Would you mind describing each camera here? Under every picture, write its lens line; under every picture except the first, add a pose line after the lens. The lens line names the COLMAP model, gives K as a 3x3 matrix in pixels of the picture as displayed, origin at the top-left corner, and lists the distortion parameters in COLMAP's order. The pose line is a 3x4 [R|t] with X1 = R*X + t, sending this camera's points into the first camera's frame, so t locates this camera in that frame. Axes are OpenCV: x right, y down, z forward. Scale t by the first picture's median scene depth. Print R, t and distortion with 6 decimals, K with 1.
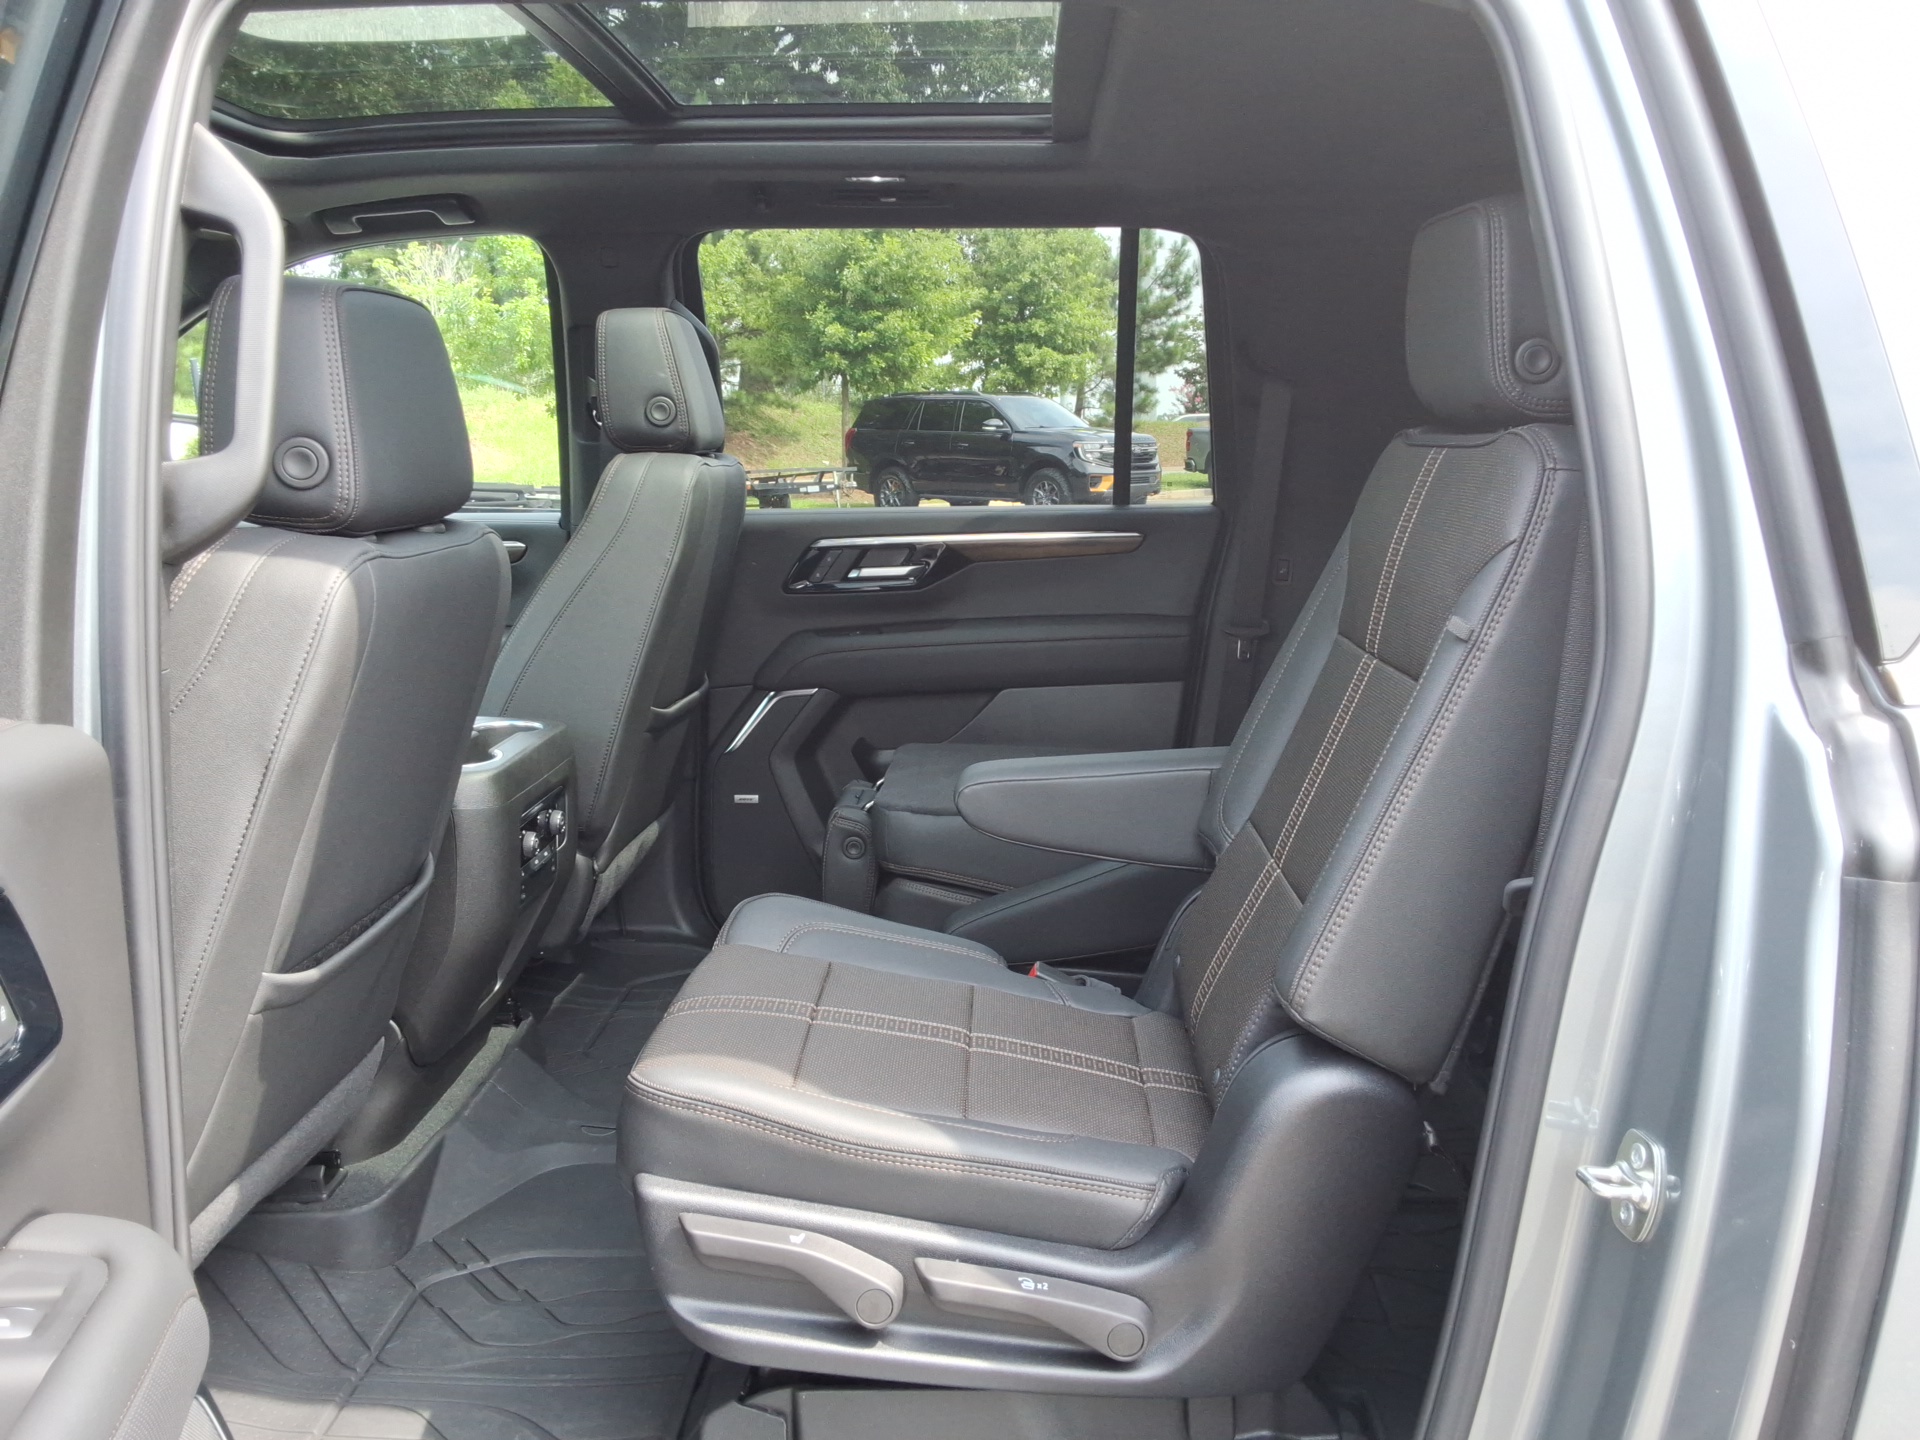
lens RADIAL K [[1530.2, 0, 975.7], [0, 1530.2, 736.6], [0, 0, 1]] dist [0.109199, -0.170002]
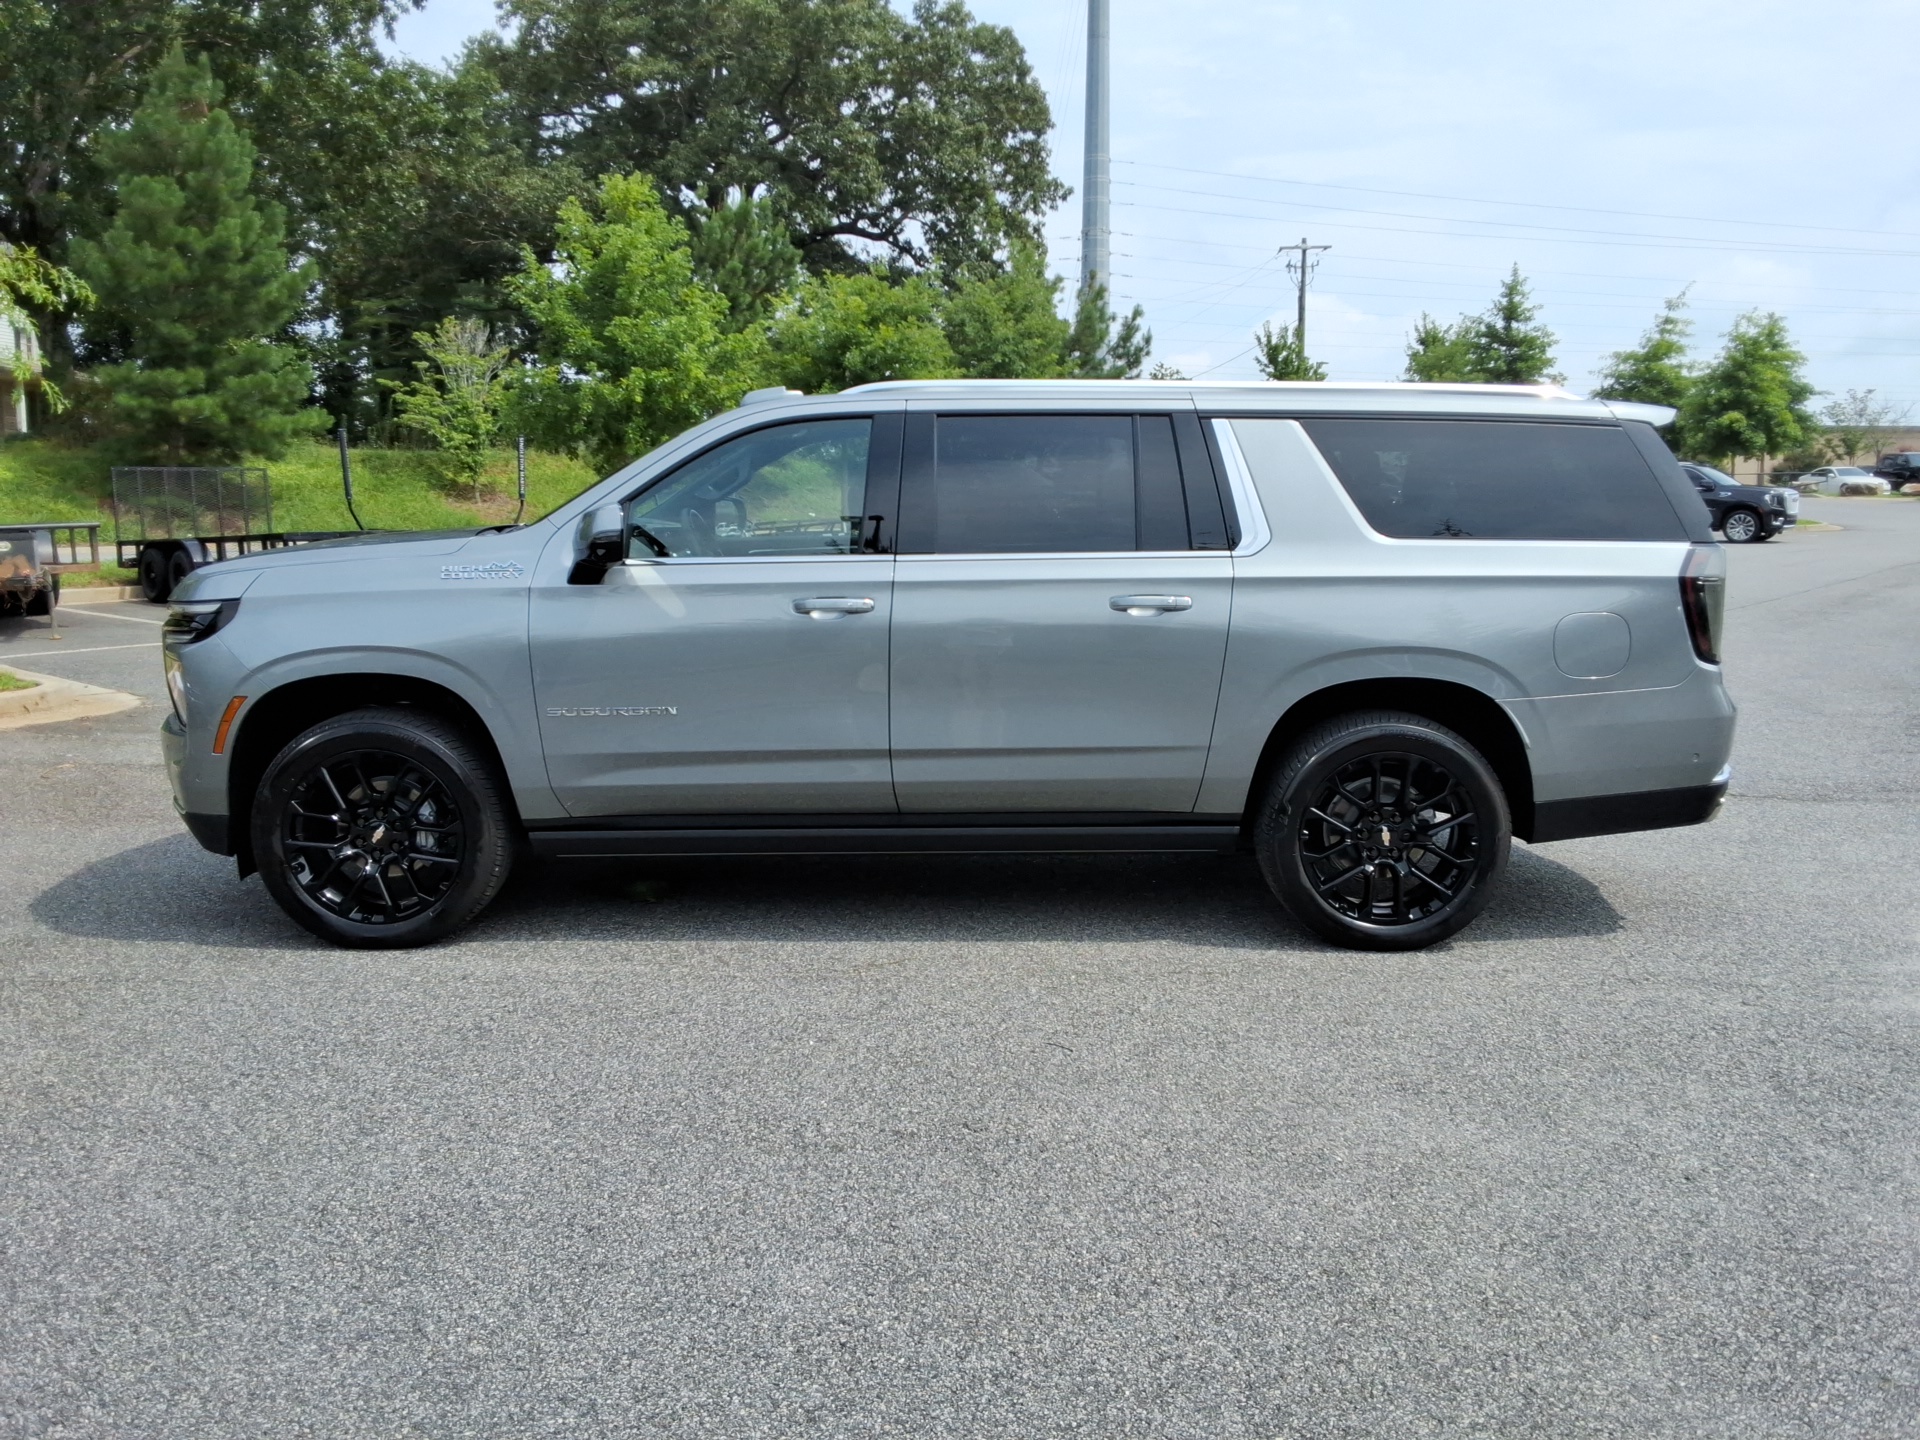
lens RADIAL K [[1530.2, 0, 975.7], [0, 1530.2, 736.6], [0, 0, 1]] dist [0.109199, -0.170002]
pose [[0.999537, 0.004265, 0.030115, -0.018010], [-0.003336, 0.999519, -0.030822, 0.024039], [-0.030232, 0.030707, 0.999071, -0.149966]]
